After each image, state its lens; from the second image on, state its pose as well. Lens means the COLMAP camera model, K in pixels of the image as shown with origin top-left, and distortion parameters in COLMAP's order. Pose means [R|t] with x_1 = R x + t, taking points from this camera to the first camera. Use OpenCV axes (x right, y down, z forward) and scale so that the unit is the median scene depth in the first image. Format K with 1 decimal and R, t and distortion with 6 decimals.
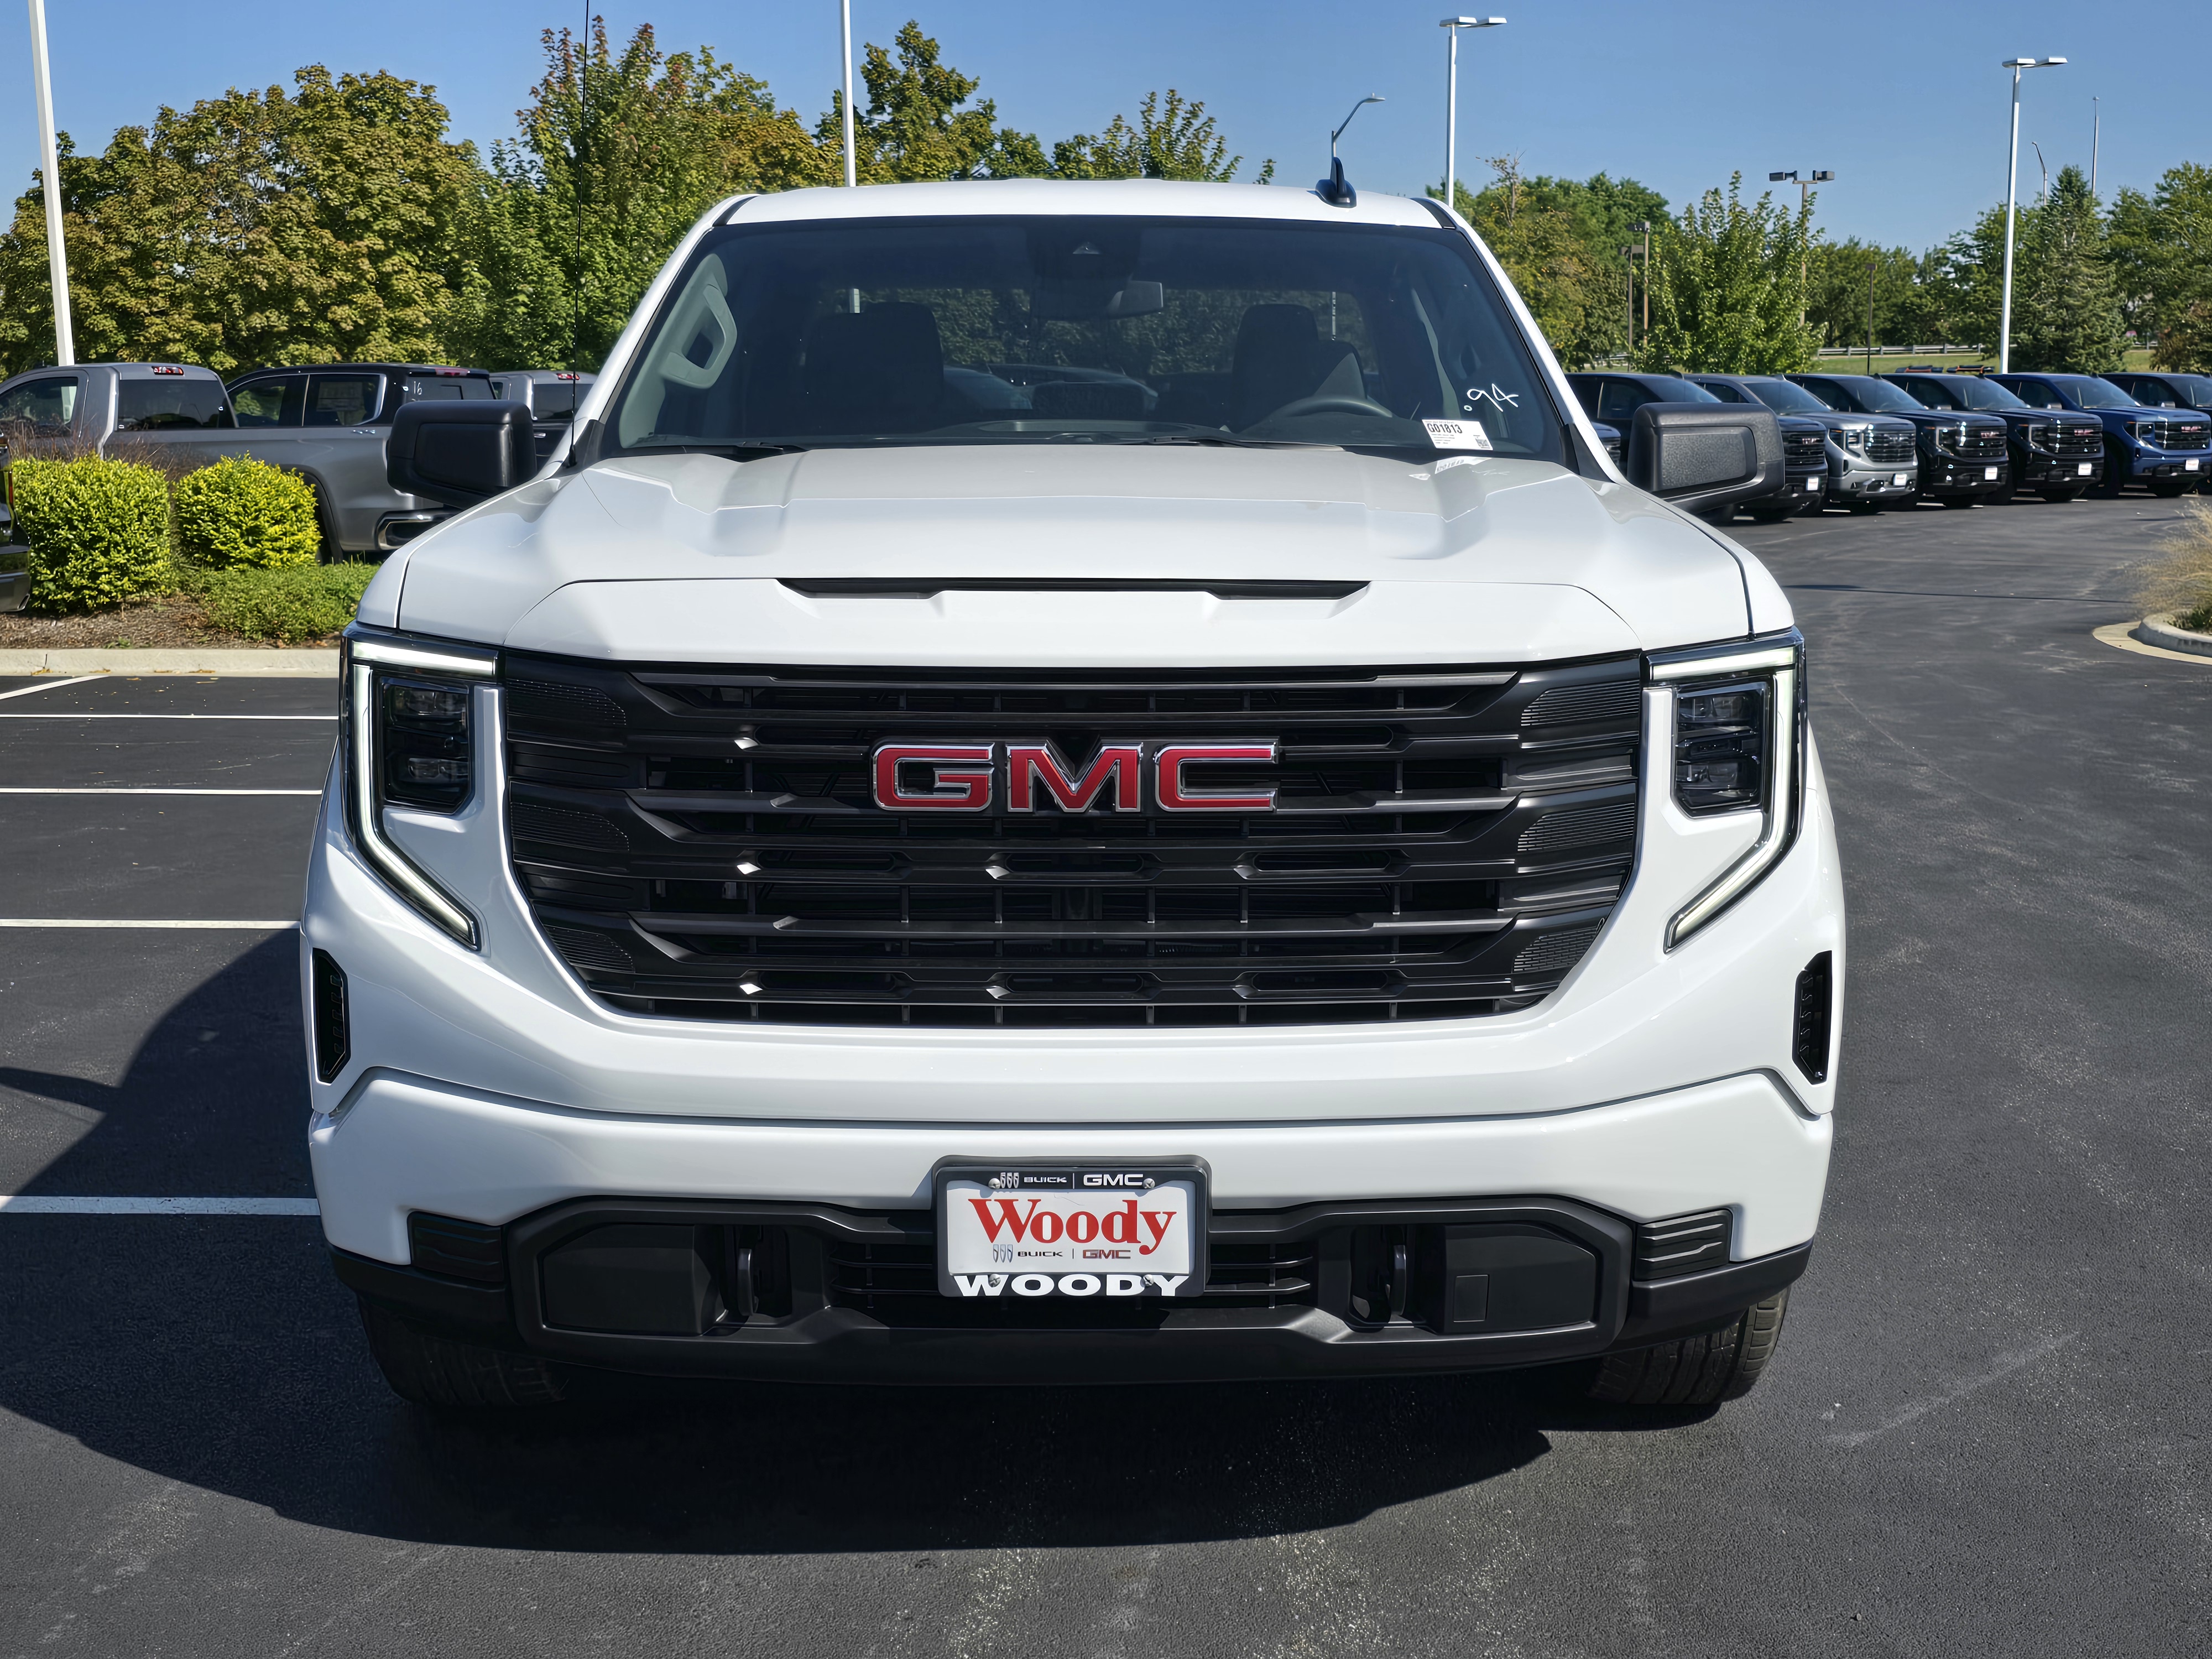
lens RADIAL K [[2590.8, 0, 1074.9], [0, 2590.8, 775.7], [0, 0, 1]] dist [0.131991, -0.302695]
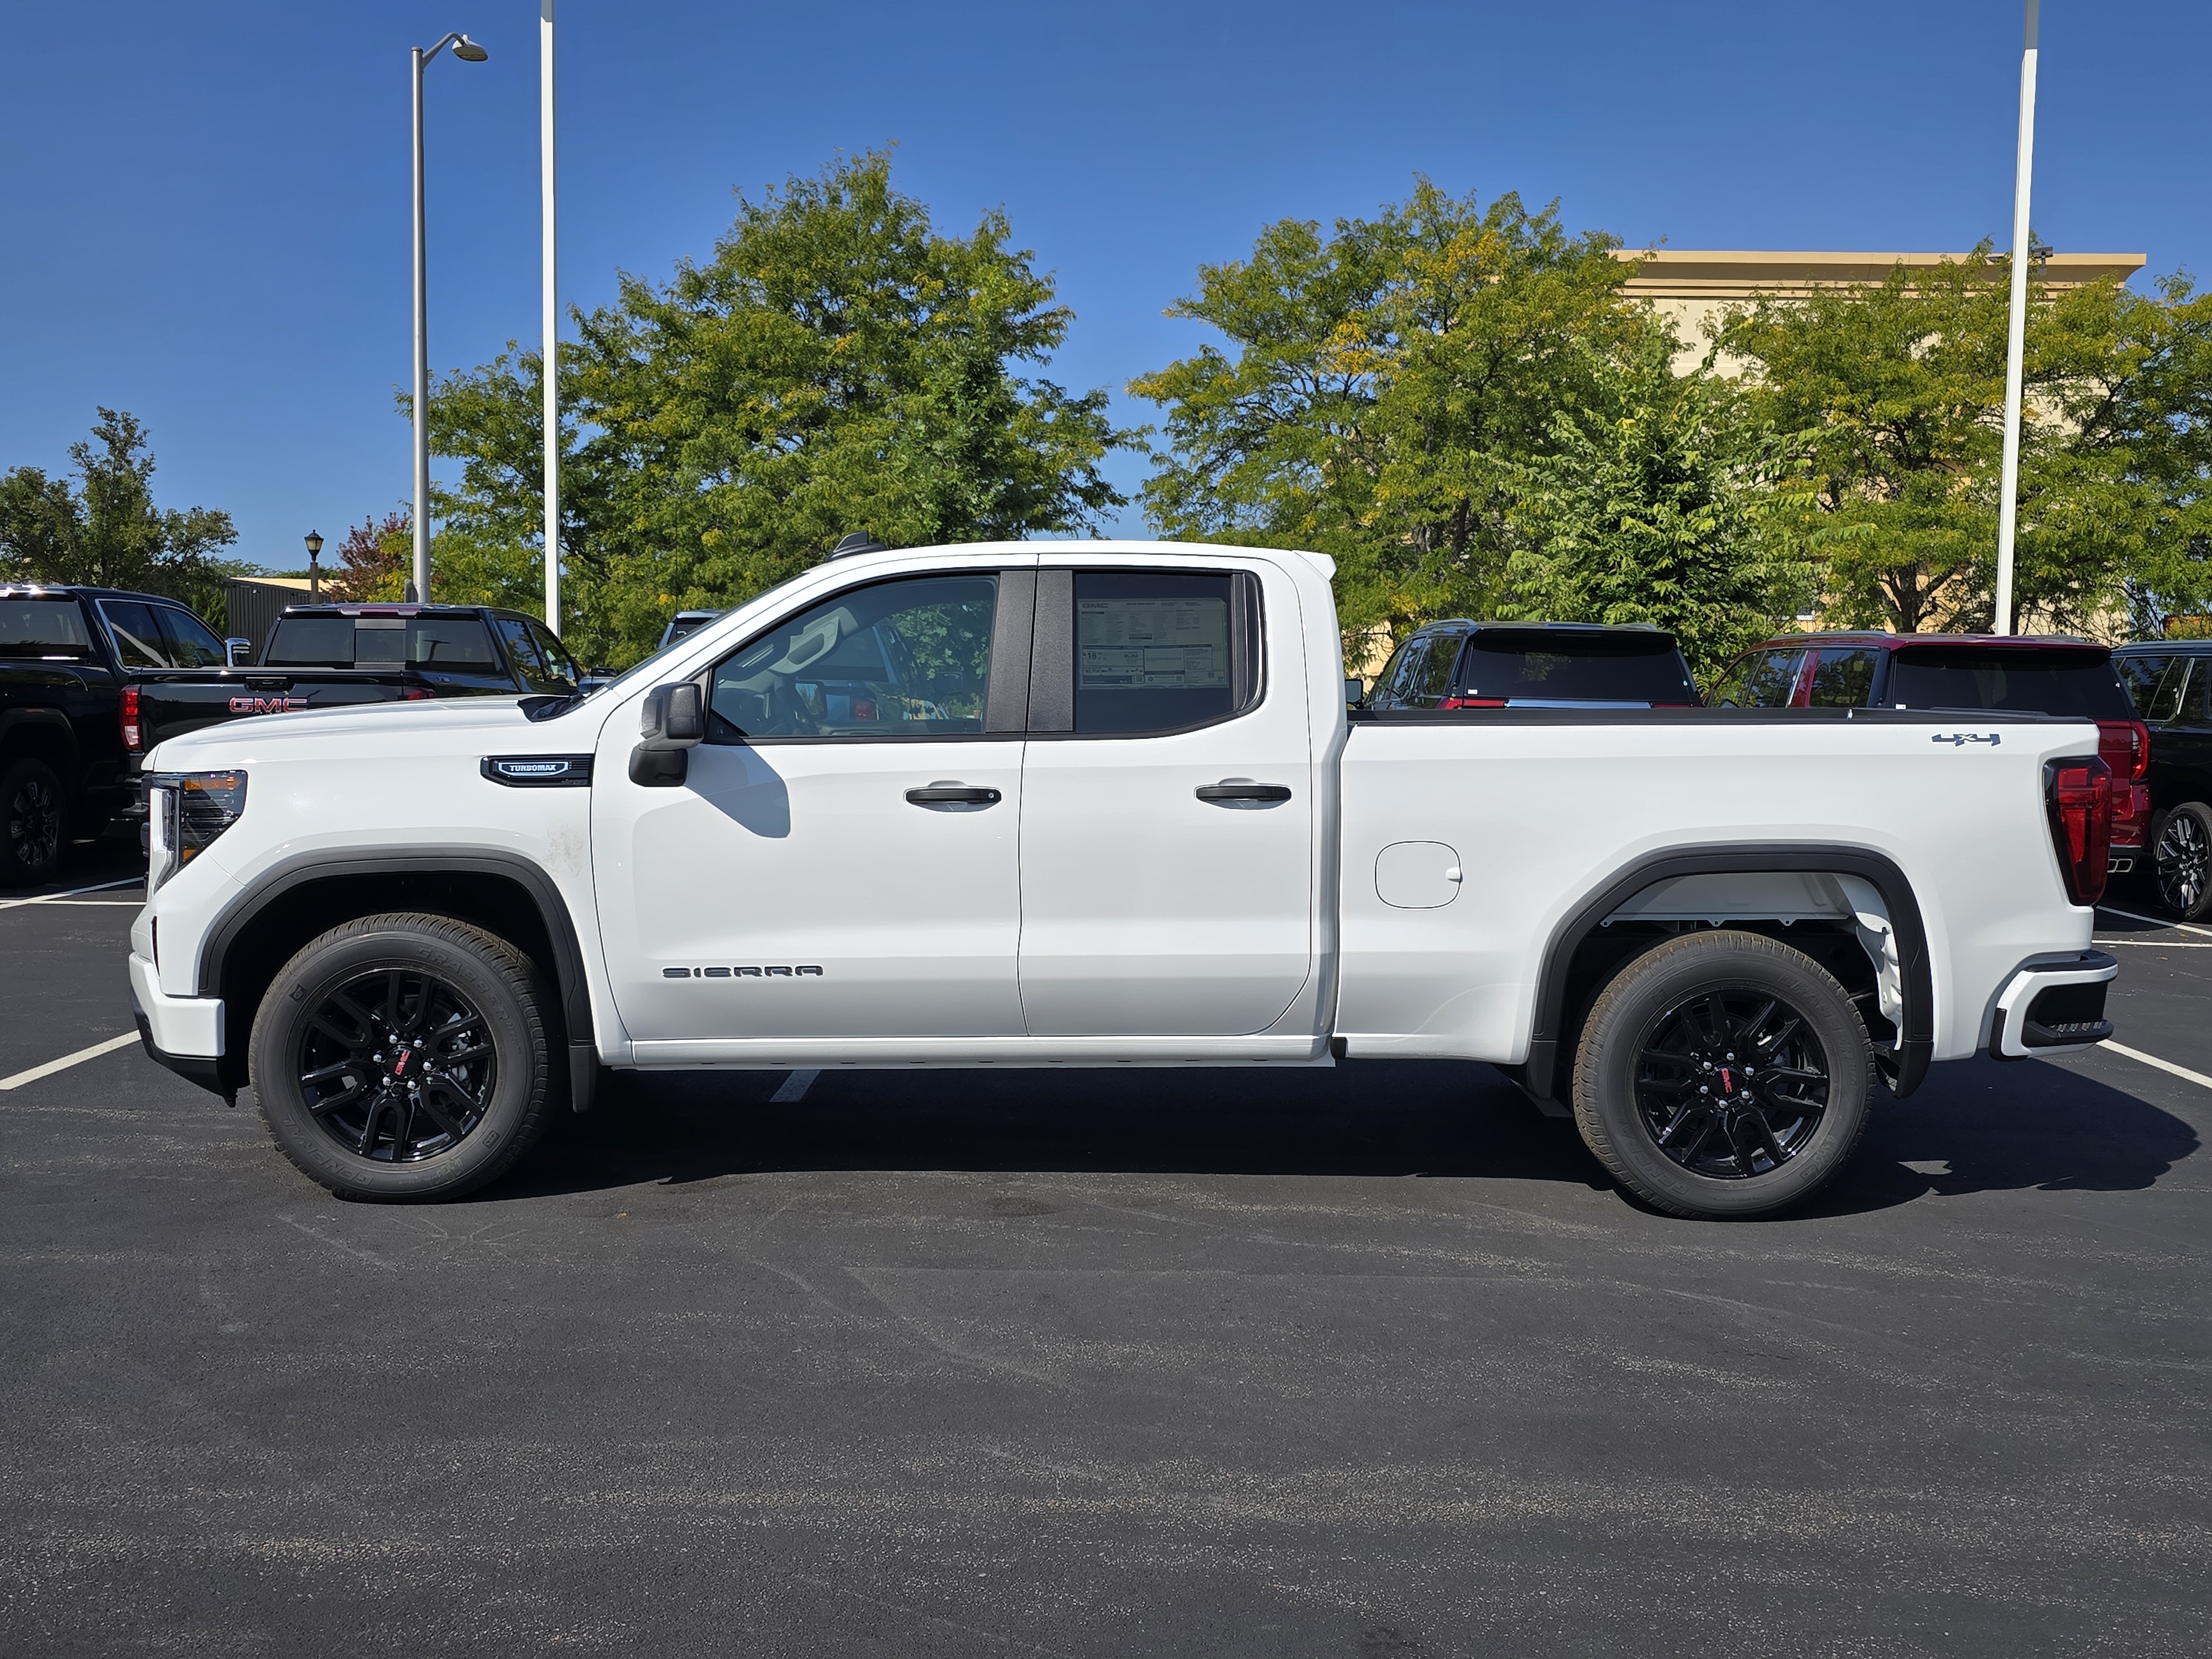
lens RADIAL K [[1995.3, 0, 1098.0], [0, 1995.3, 830.8], [0, 0, 1]] dist [0.115272, -0.143030]
pose [[0.041280, 0.075775, -0.996270, 2.144060], [-0.158113, 0.985051, 0.068370, -0.261047], [0.986558, 0.154701, 0.052644, 1.781239]]
